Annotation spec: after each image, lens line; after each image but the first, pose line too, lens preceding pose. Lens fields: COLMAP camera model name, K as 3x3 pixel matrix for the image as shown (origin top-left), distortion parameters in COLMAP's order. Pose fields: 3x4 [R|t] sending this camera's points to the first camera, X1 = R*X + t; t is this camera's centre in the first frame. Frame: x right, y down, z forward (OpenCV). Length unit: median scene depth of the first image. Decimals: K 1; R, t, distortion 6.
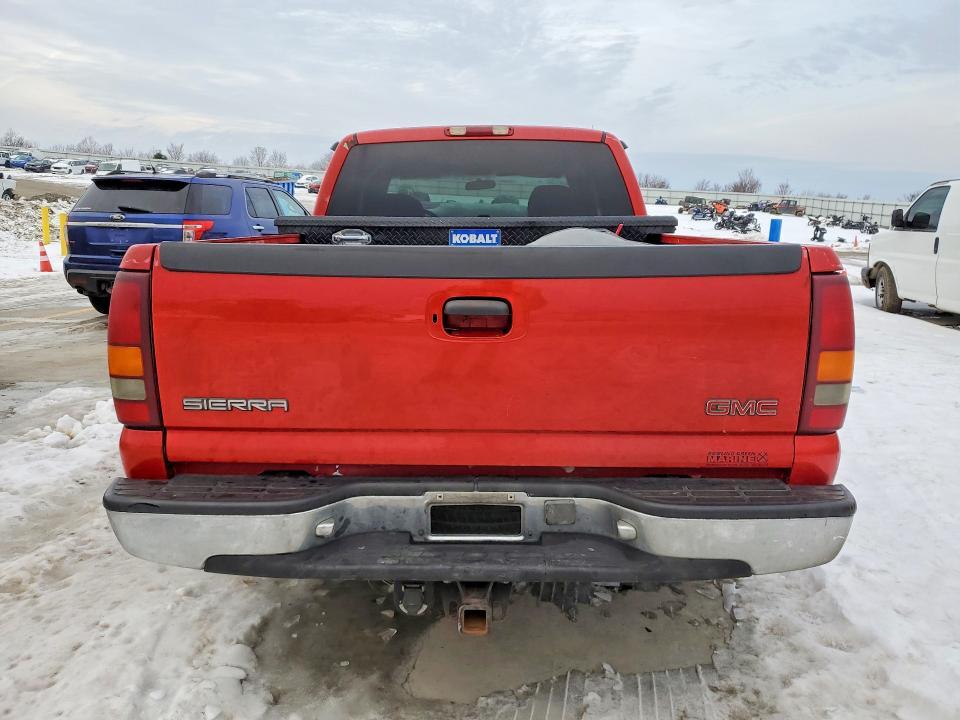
lens RADIAL K [[749.4, 0, 475.9], [0, 749.4, 354.7], [0, 0, 1]] dist [0.017959, -0.005342]
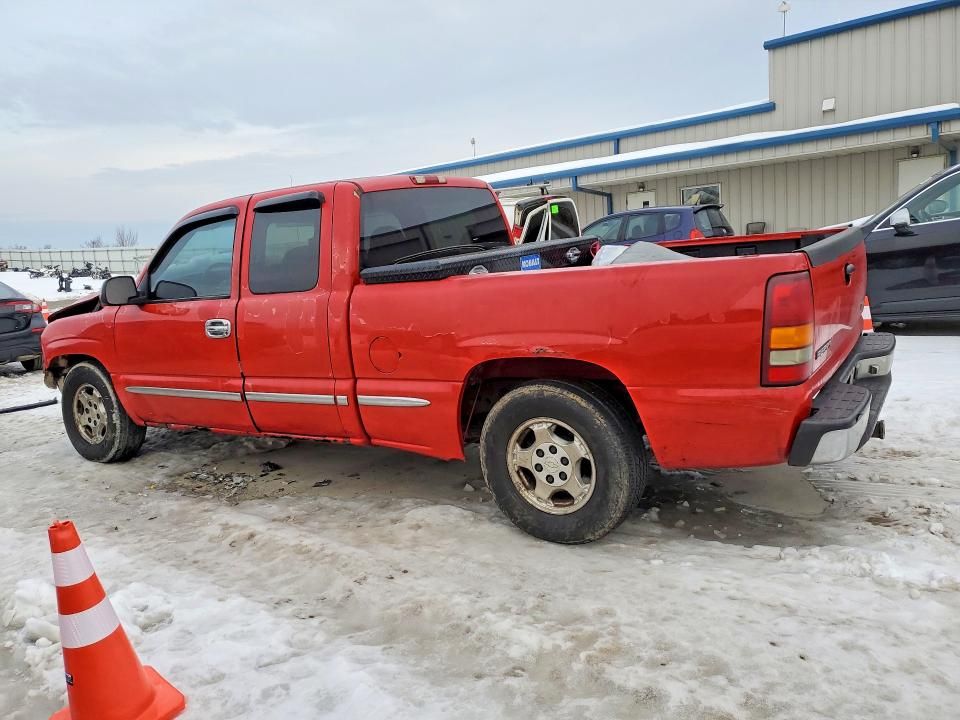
lens RADIAL K [[749.4, 0, 475.9], [0, 749.4, 354.7], [0, 0, 1]] dist [0.017959, -0.005342]
pose [[0.529138, -0.202409, 0.824041, -0.946080], [0.252905, 0.964615, 0.074541, -0.104463], [-0.809971, 0.168961, 0.561605, 0.335809]]
